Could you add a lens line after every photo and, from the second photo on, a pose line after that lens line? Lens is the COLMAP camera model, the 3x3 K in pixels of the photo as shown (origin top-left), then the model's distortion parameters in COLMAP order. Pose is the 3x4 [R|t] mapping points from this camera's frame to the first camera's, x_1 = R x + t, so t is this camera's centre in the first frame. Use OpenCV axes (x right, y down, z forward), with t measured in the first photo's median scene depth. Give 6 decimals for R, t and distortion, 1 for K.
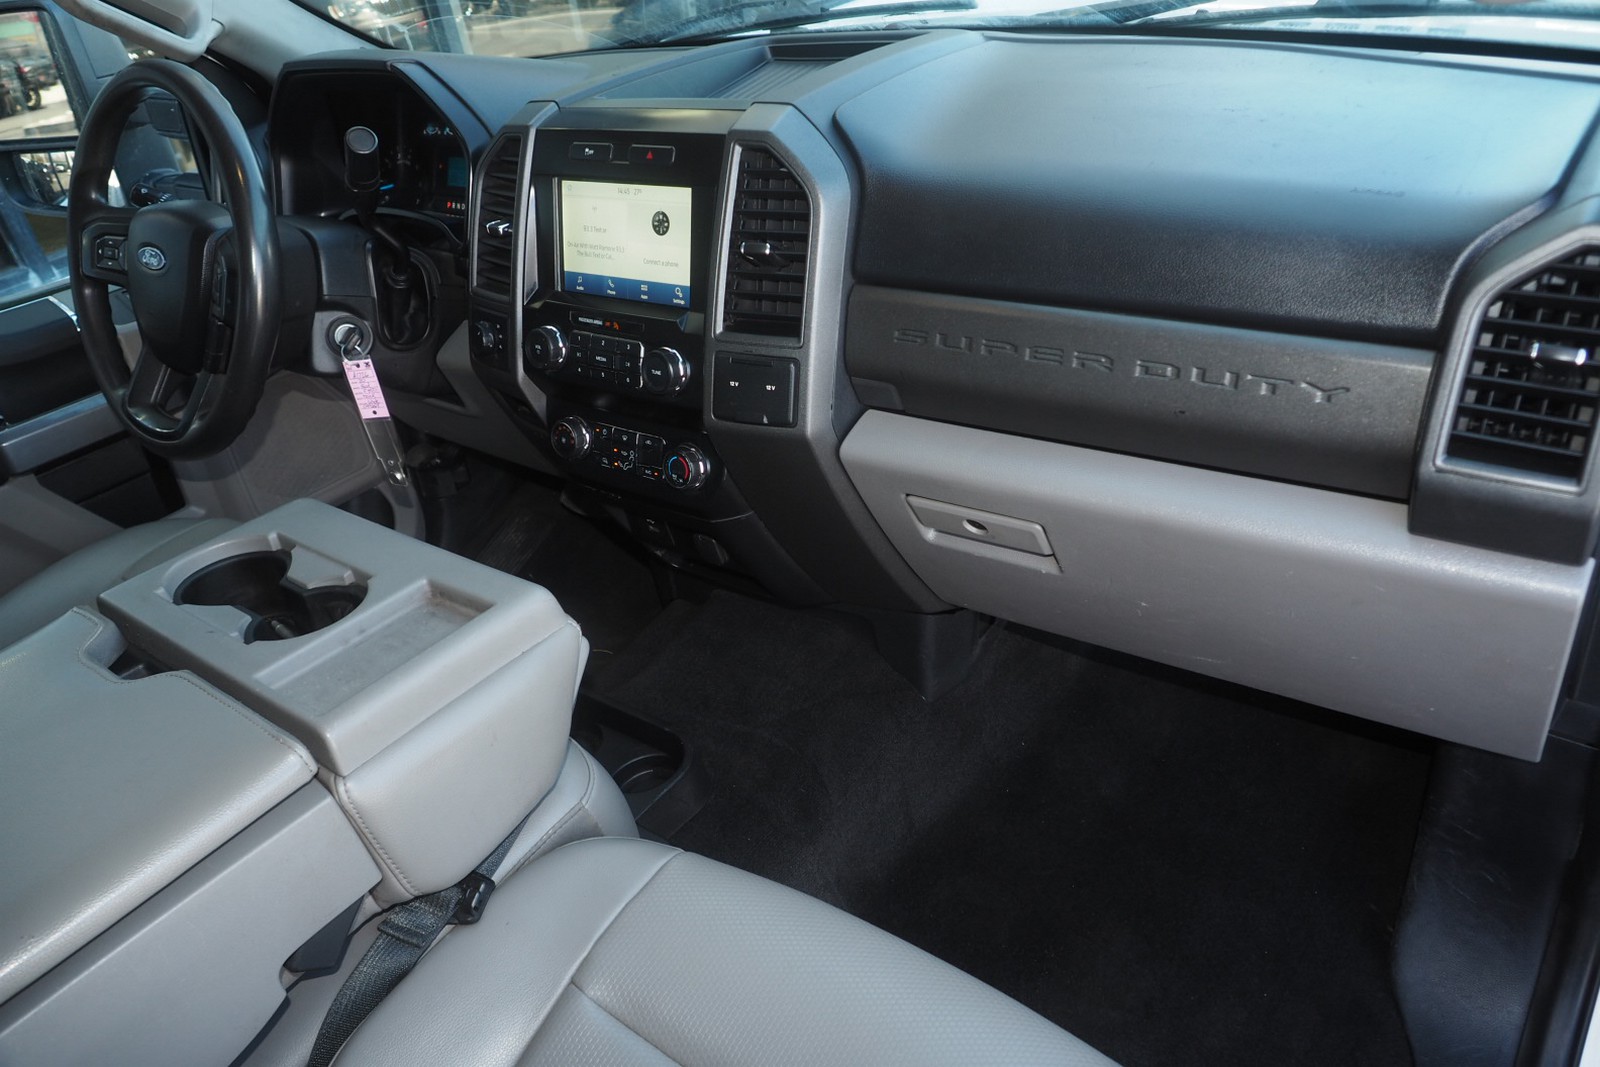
lens RADIAL K [[1146.8, 0, 800.0], [0, 1146.8, 533.5], [0, 0, 1]] dist [-0.012371, -0.000072]
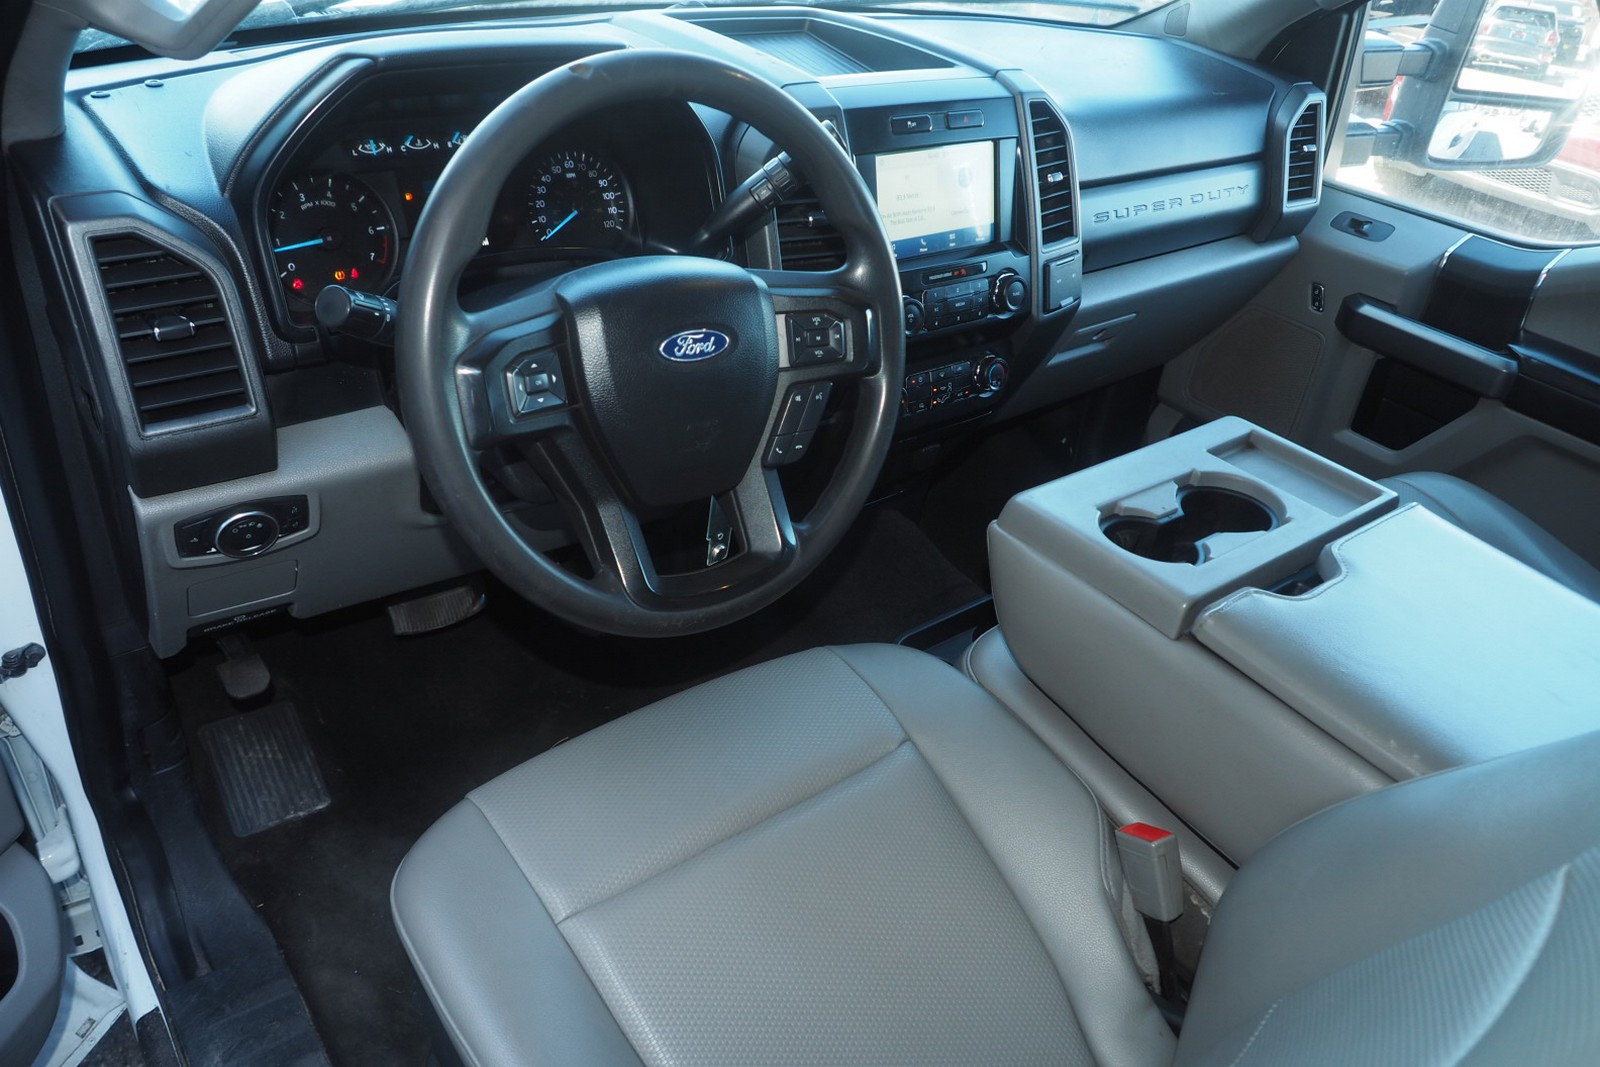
lens RADIAL K [[1158.4, 0, 800.0], [0, 1158.4, 533.5], [0, 0, 1]] dist [-0.007315, -0.001566]
pose [[0.234872, -0.399431, 0.886166, -1.352559], [0.373203, 0.878852, 0.297219, -0.362077], [-0.897527, 0.260911, 0.355487, 0.814204]]
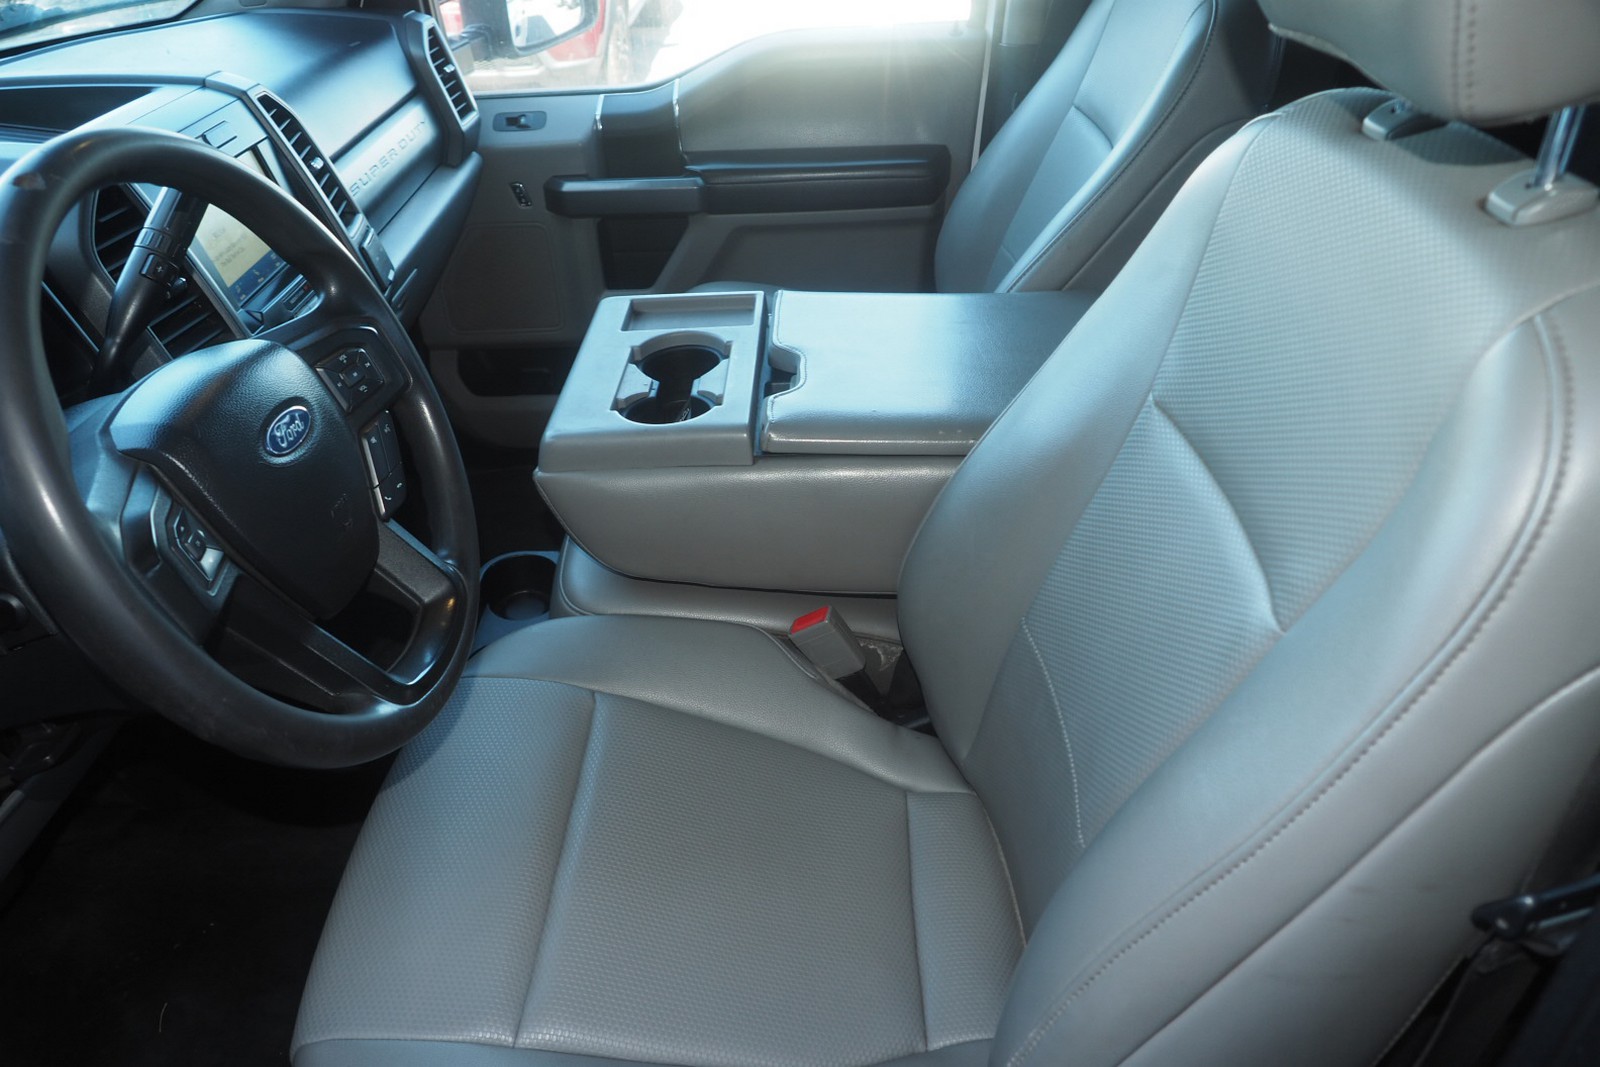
lens RADIAL K [[1158.4, 0, 800.0], [0, 1158.4, 533.5], [0, 0, 1]] dist [-0.007315, -0.001566]
pose [[-0.596903, -0.313389, 0.738576, -1.337480], [0.492432, 0.583668, 0.645633, -0.525812], [-0.633418, 0.749079, -0.194070, 1.106916]]
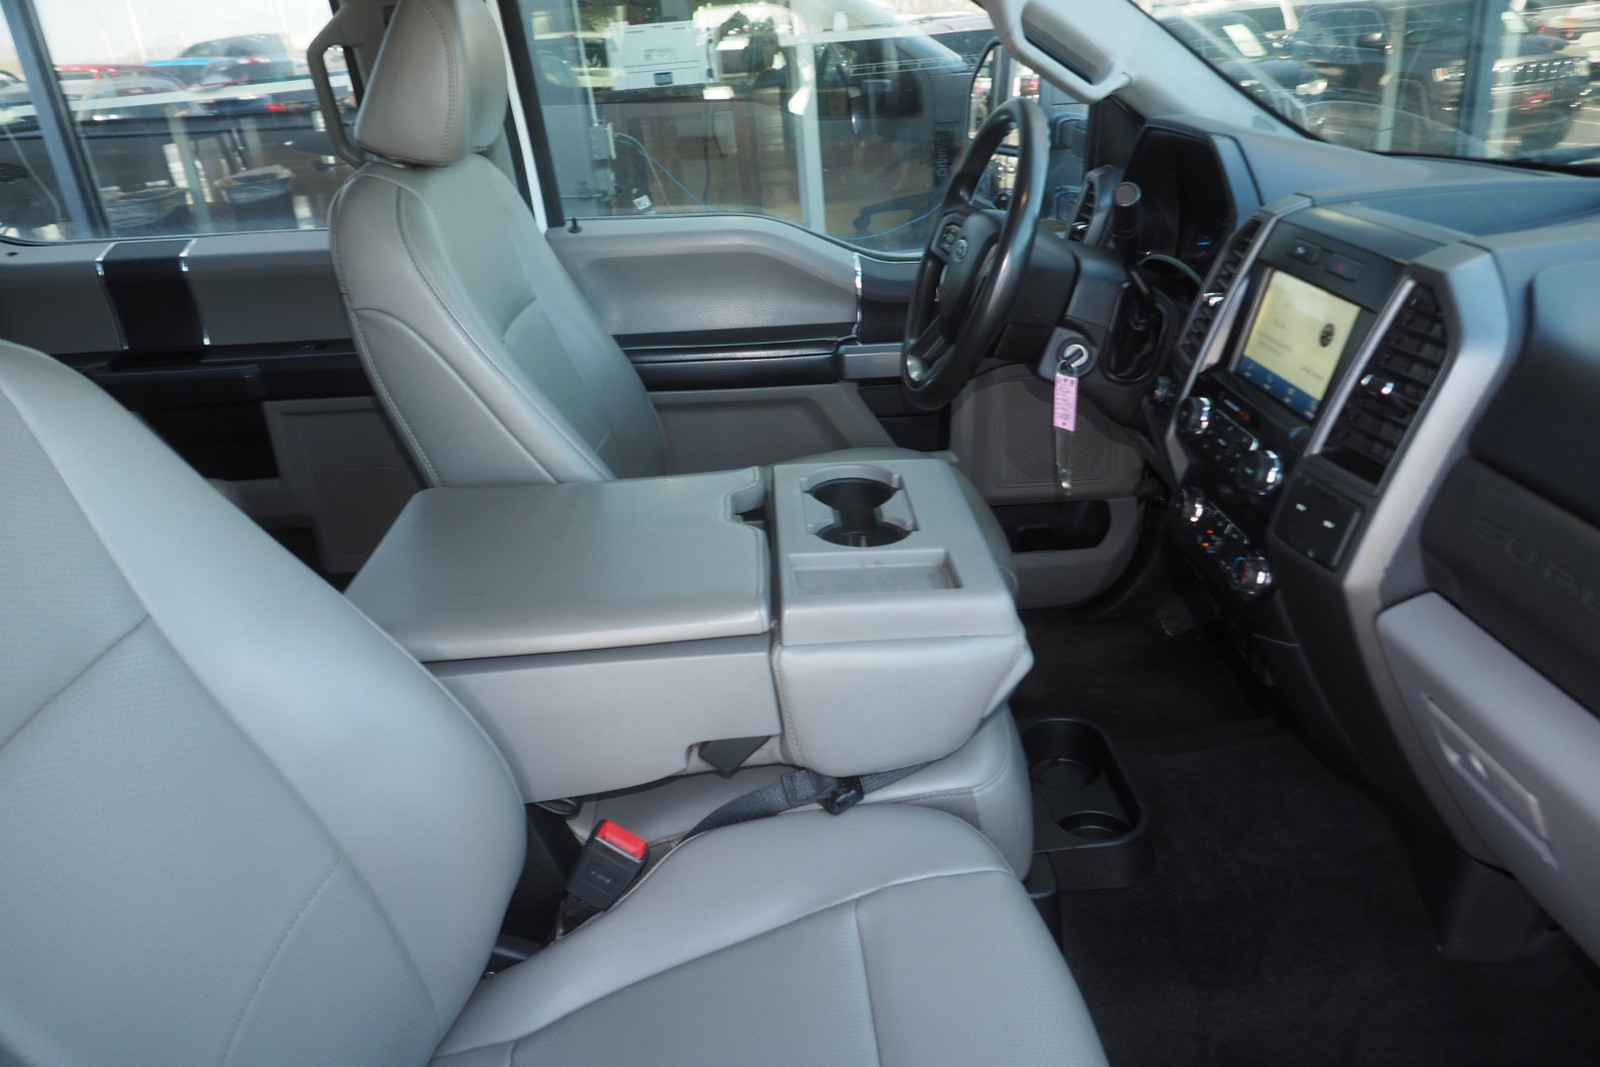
lens RADIAL K [[1158.4, 0, 800.0], [0, 1158.4, 533.5], [0, 0, 1]] dist [-0.007315, -0.001566]
pose [[0.643222, 0.394071, -0.656486, 0.302250], [-0.418670, 0.898878, 0.129361, -0.056513], [0.641078, 0.191644, 0.743163, 0.005919]]
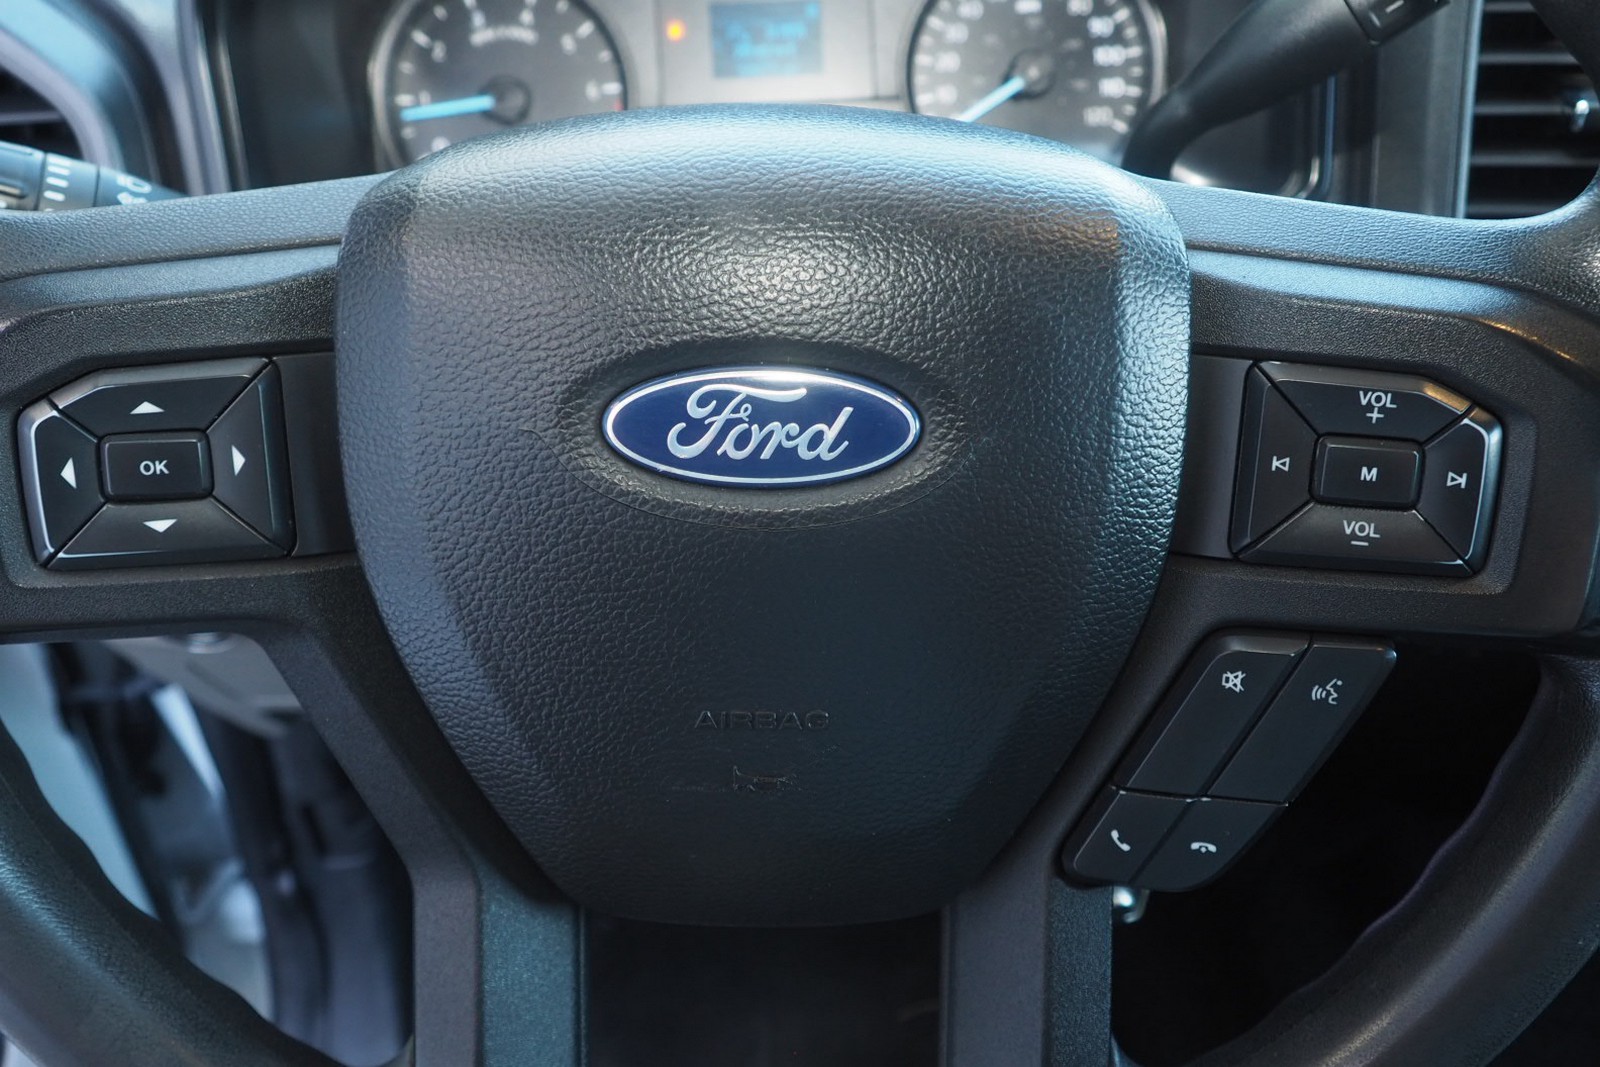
lens RADIAL K [[1215.3, 0, 800.0], [0, 1215.3, 533.5], [0, 0, 1]] dist [0.002069, 0.000774]
pose [[0.775868, -0.272462, 0.569029, -0.753226], [0.267865, 0.958870, 0.093893, -0.269238], [-0.571207, 0.079575, 0.816940, 0.943899]]
